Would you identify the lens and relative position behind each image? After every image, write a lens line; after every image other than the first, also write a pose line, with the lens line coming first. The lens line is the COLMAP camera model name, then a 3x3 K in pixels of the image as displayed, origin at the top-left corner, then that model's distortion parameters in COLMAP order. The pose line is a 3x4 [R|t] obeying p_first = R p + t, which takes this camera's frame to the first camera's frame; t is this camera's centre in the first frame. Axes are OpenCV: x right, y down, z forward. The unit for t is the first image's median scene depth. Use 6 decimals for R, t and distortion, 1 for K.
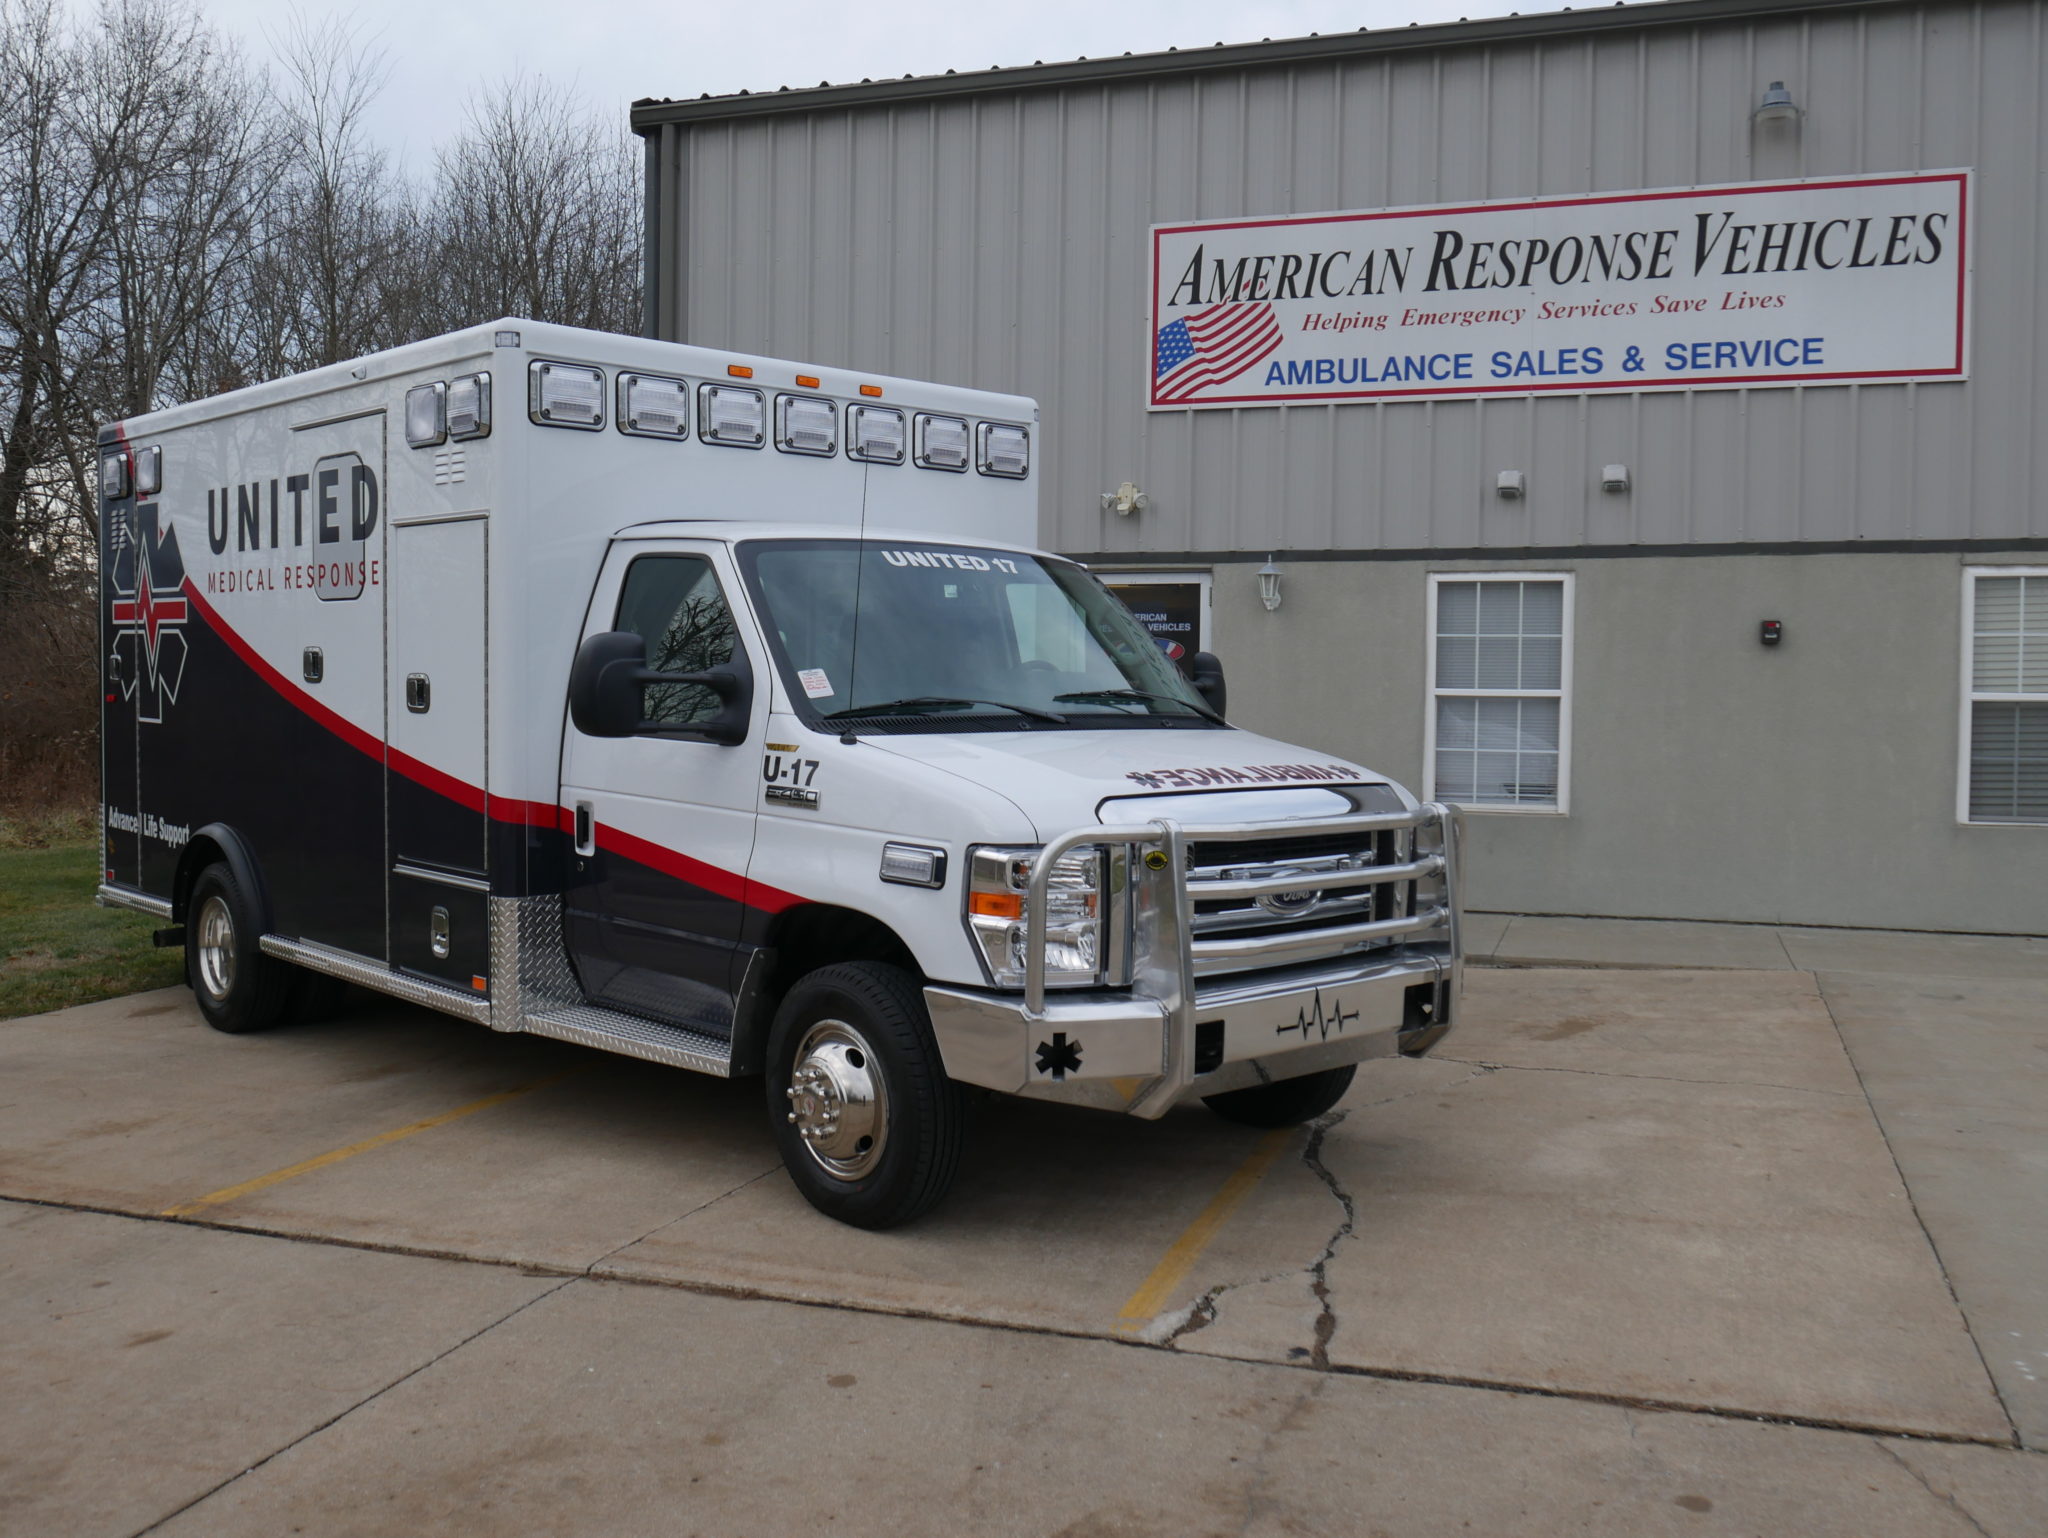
lens RADIAL K [[1596.1, 0, 1070.1], [0, 1596.1, 751.0], [0, 0, 1]] dist [-0.013997, 0.010213]
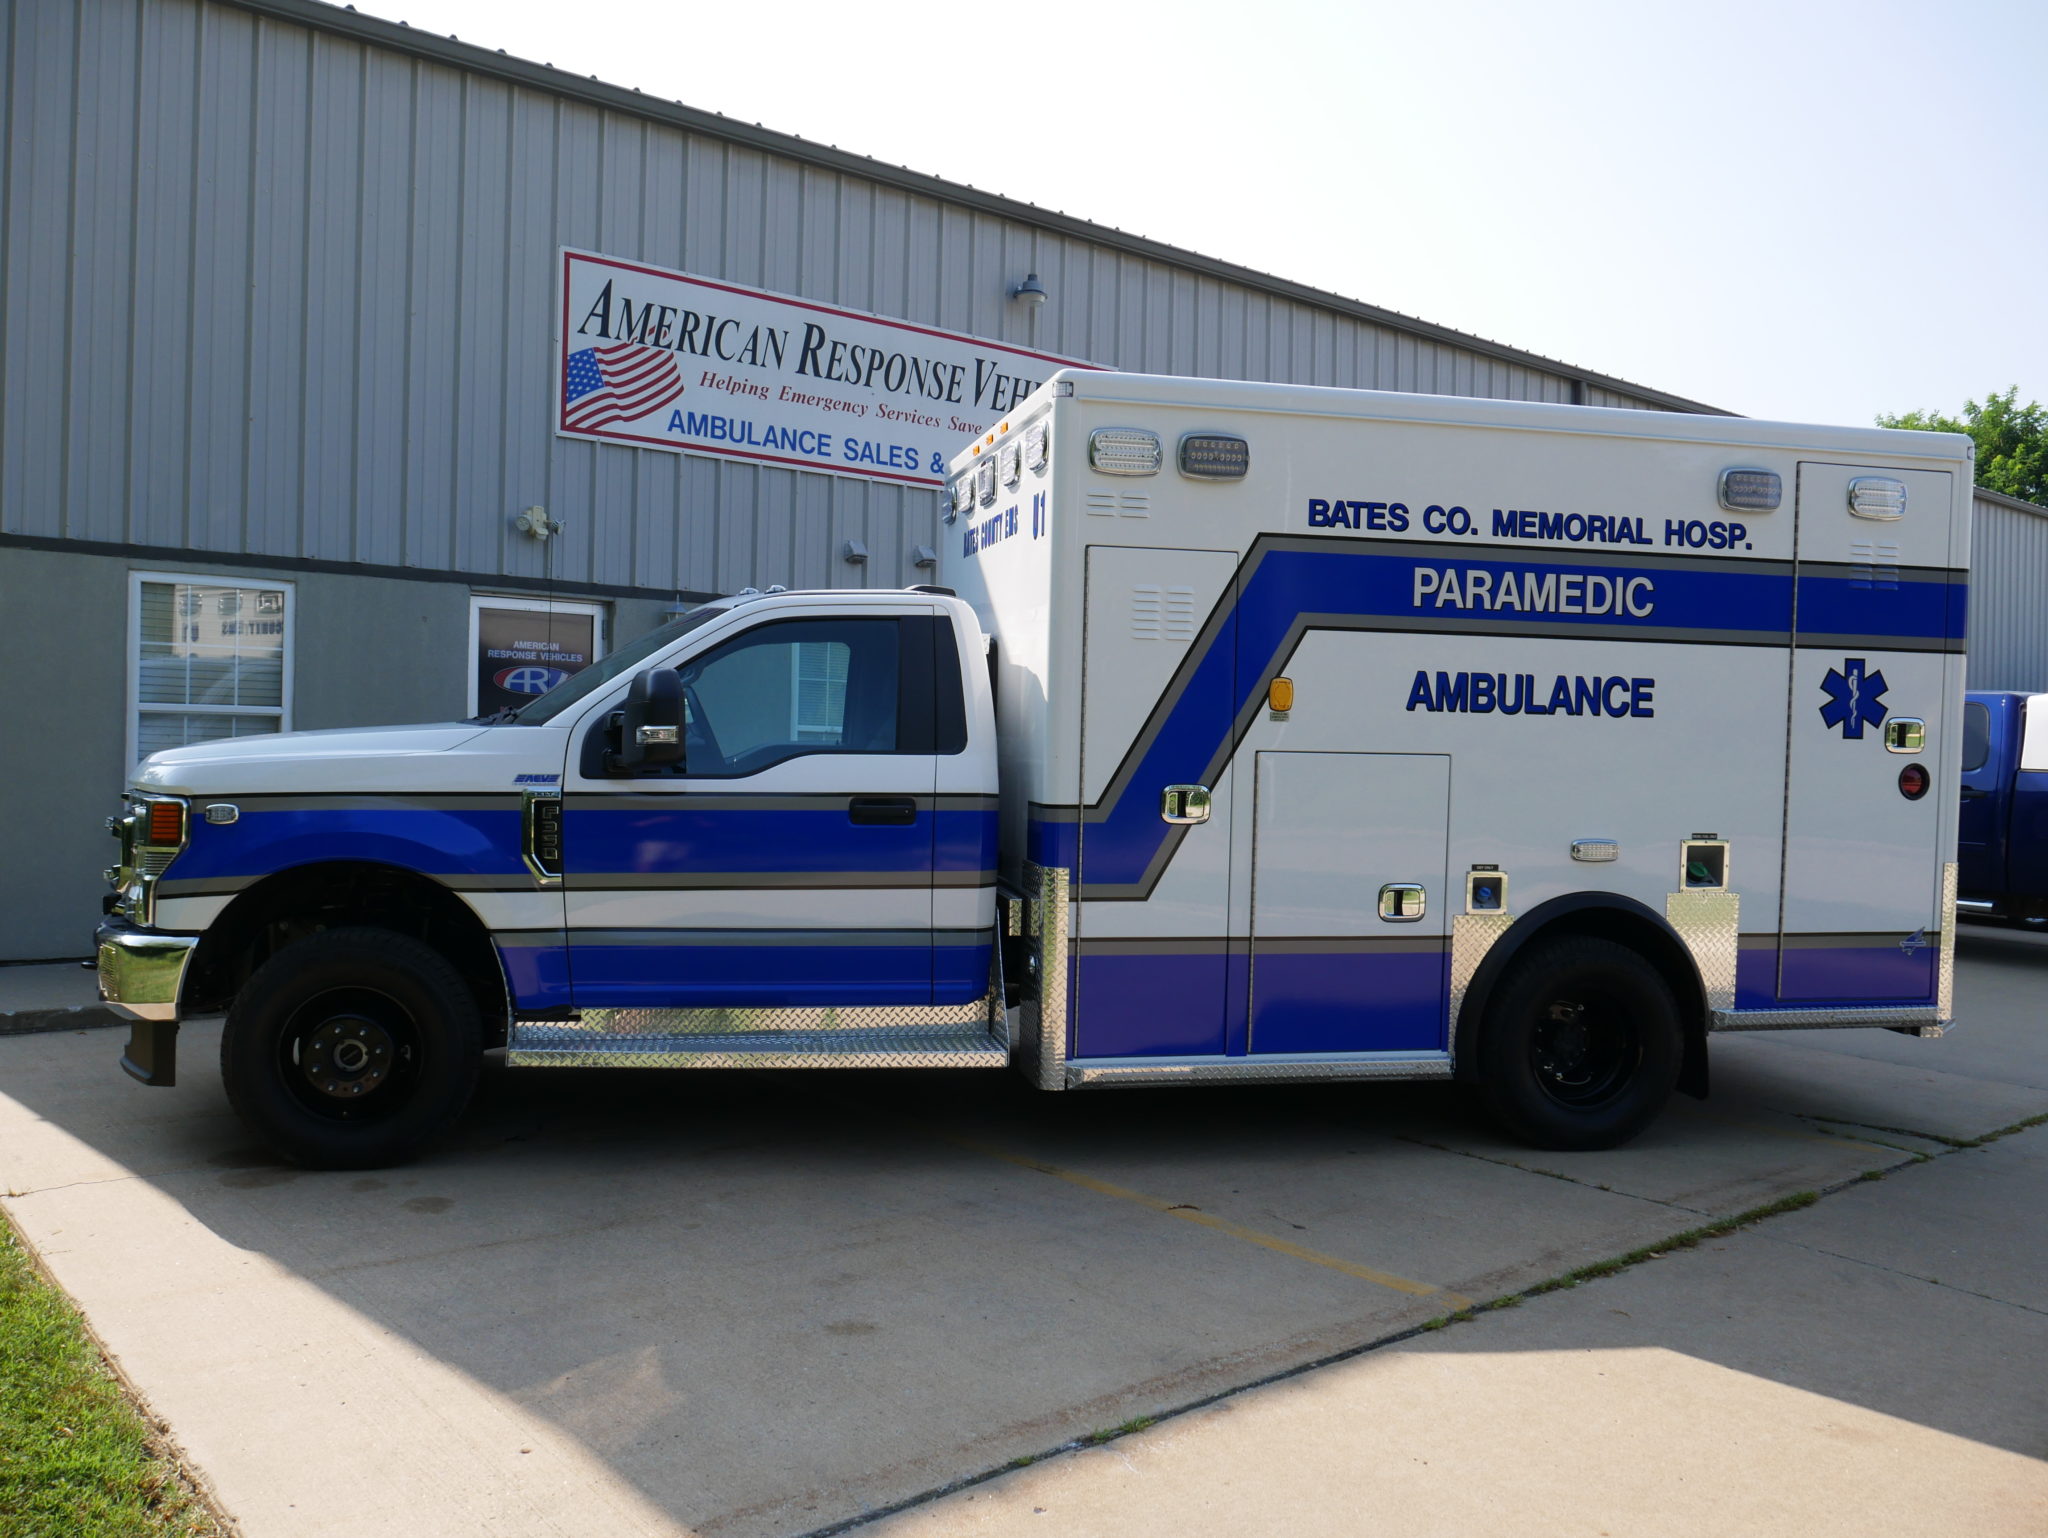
lens RADIAL K [[1663.4, 0, 1024.0], [0, 1663.4, 769.0], [0, 0, 1]] dist [-0.031326, 0.008850]
pose [[0.576055, -0.007577, 0.817376, -0.657585], [0.004179, 0.999971, 0.006325, -0.015200], [-0.817400, -0.000228, 0.576070, 0.194669]]
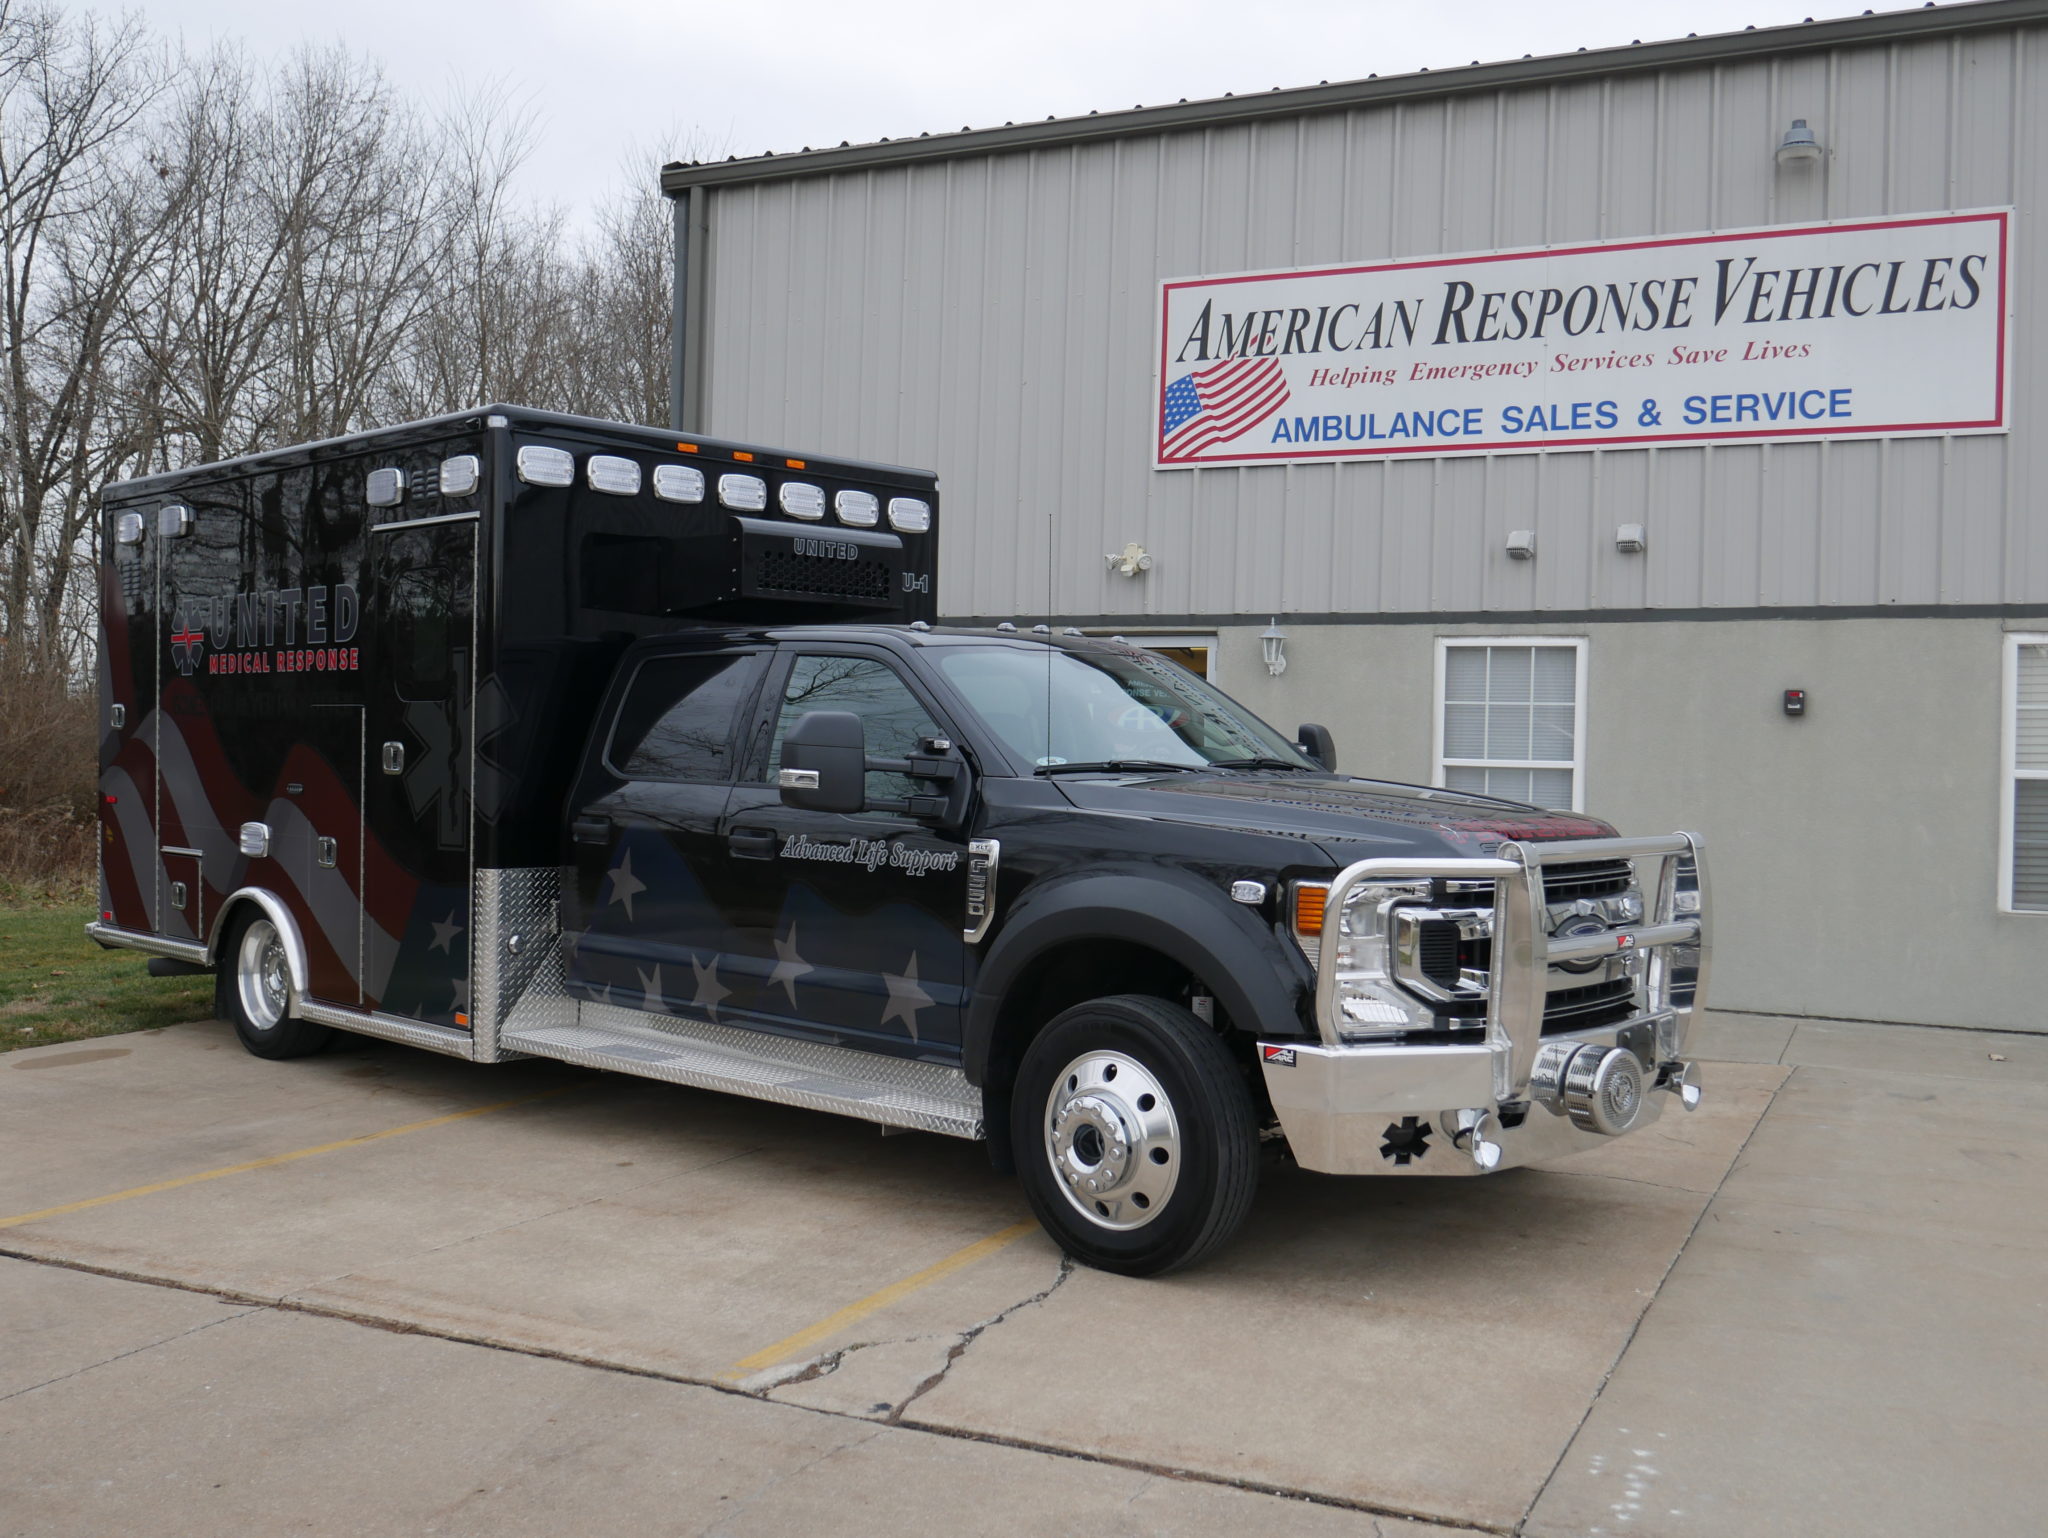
lens RADIAL K [[1686.7, 0, 1102.3], [0, 1686.7, 770.8], [0, 0, 1]] dist [-0.005405, 0.005700]
pose [[0.994725, 0.013260, -0.101718, 0.132347], [-0.016136, 0.999491, -0.027507, -0.000538], [0.101302, 0.029003, 0.994433, -0.023176]]
